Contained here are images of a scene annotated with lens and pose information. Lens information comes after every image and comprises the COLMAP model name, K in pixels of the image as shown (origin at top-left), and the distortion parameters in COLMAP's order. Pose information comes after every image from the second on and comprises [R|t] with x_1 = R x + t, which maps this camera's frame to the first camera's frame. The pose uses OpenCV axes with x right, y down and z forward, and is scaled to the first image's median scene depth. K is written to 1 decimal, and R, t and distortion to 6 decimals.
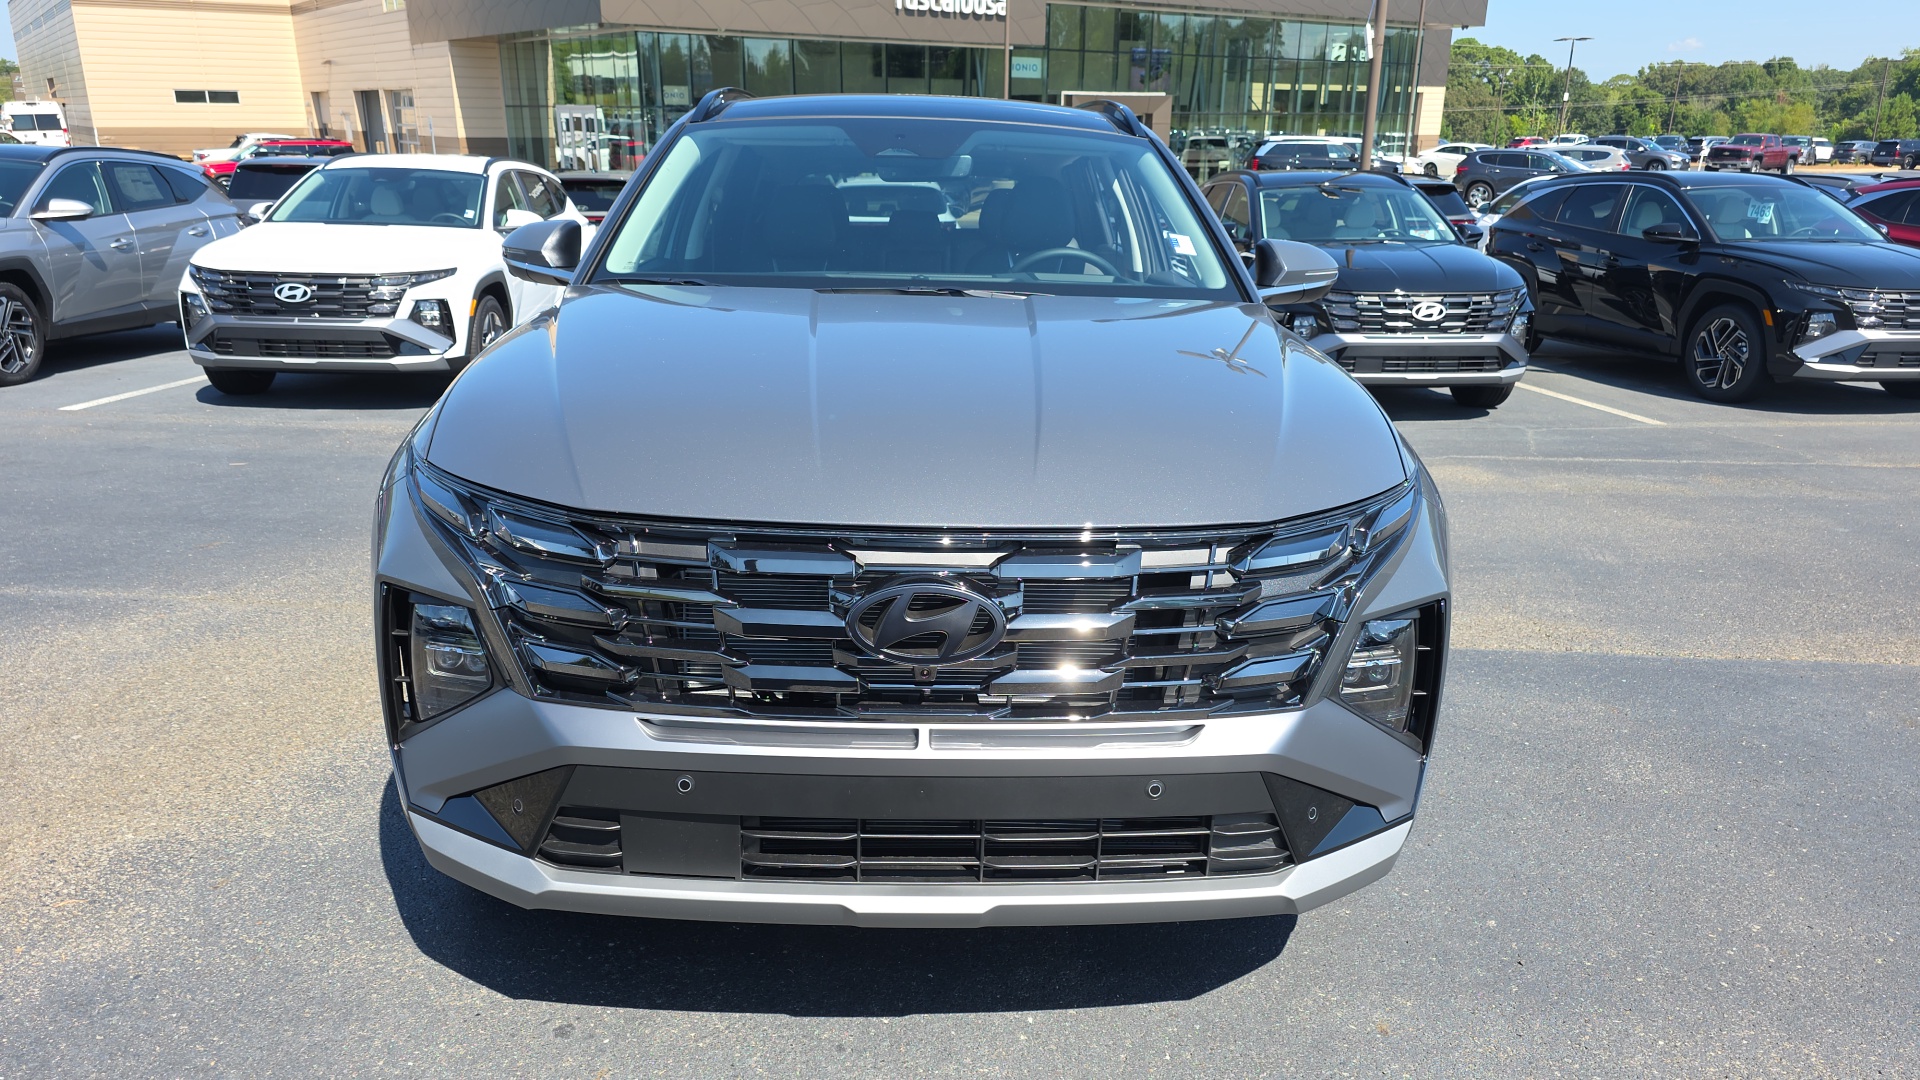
lens RADIAL K [[1218.1, 0, 994.9], [0, 1218.1, 556.4], [0, 0, 1]] dist [0.029816, 0.000149]
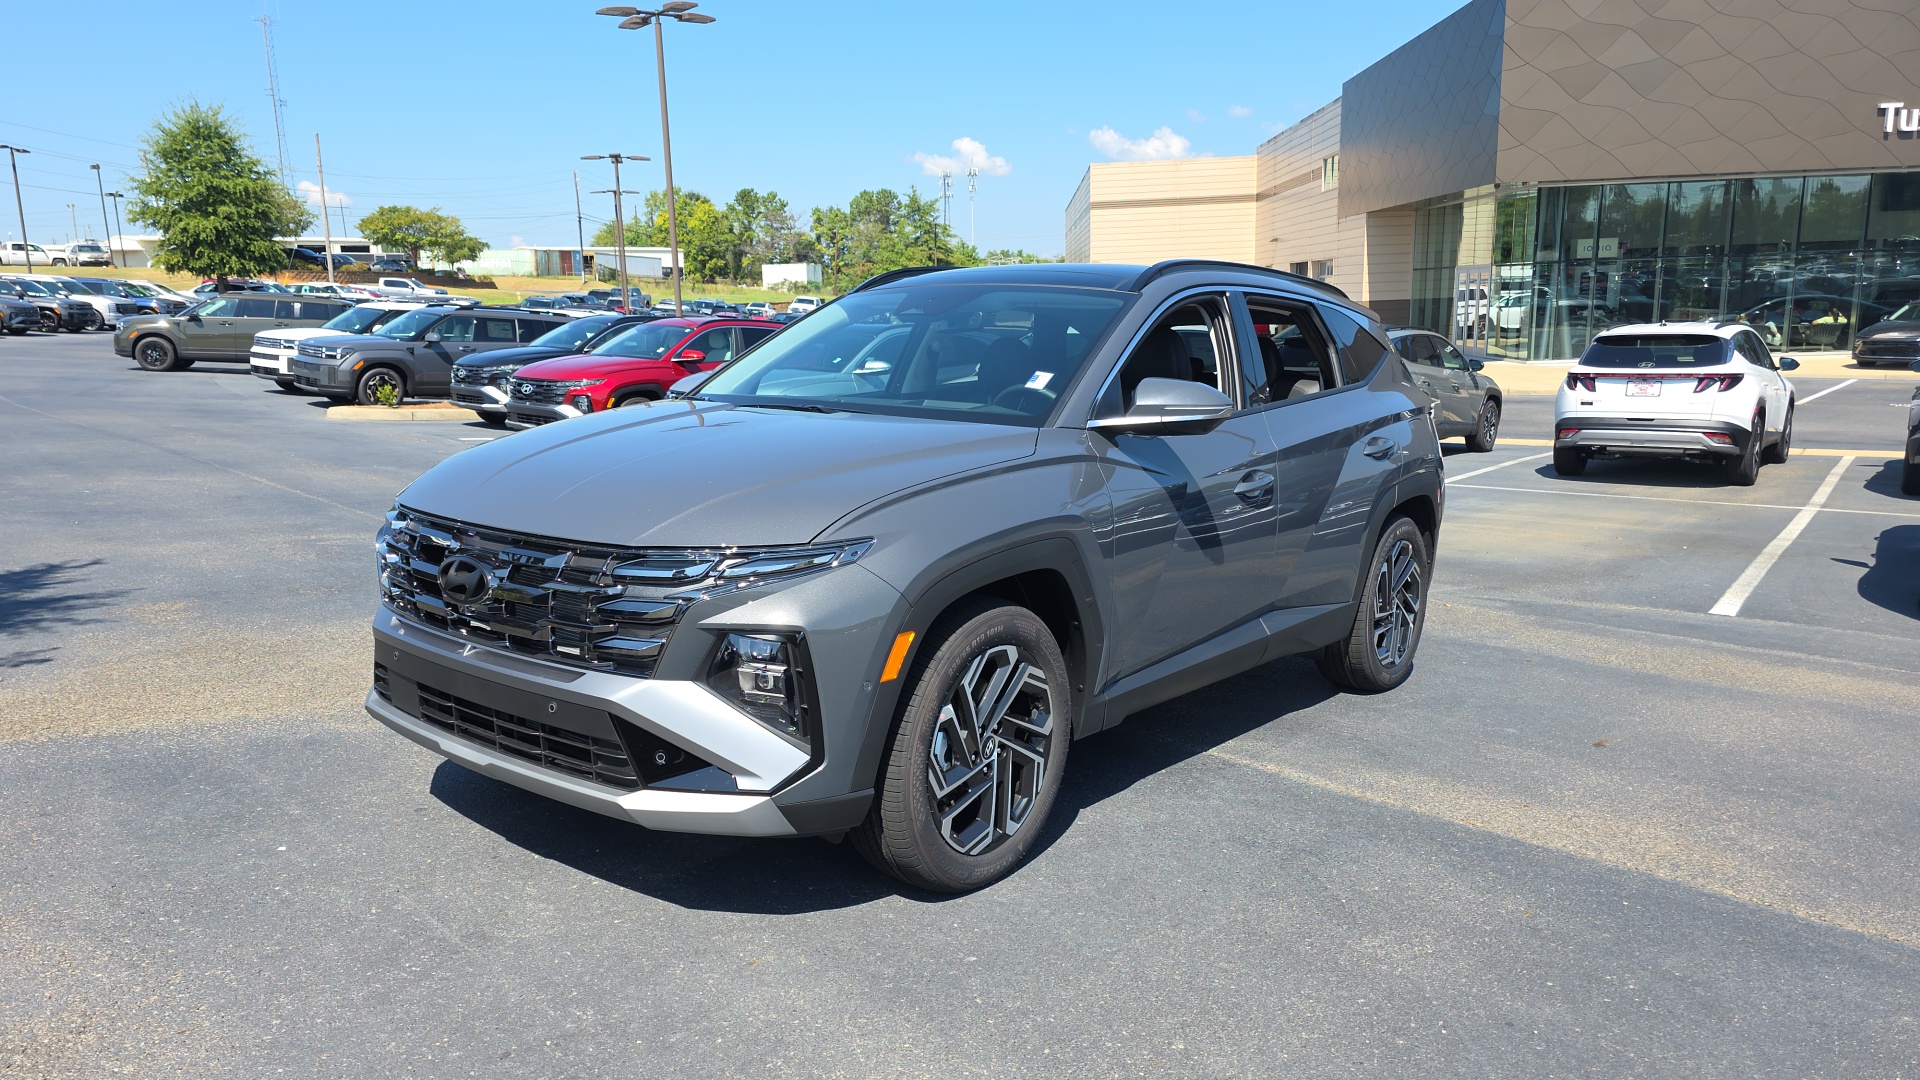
lens RADIAL K [[1273.1, 0, 960.2], [0, 1273.1, 573.2], [0, 0, 1]] dist [-0.000265, -0.003288]
pose [[0.760669, 0.105326, -0.640538, 1.157131], [-0.179096, 0.982502, -0.051127, 0.009028], [0.623945, 0.153608, 0.766222, 0.034396]]
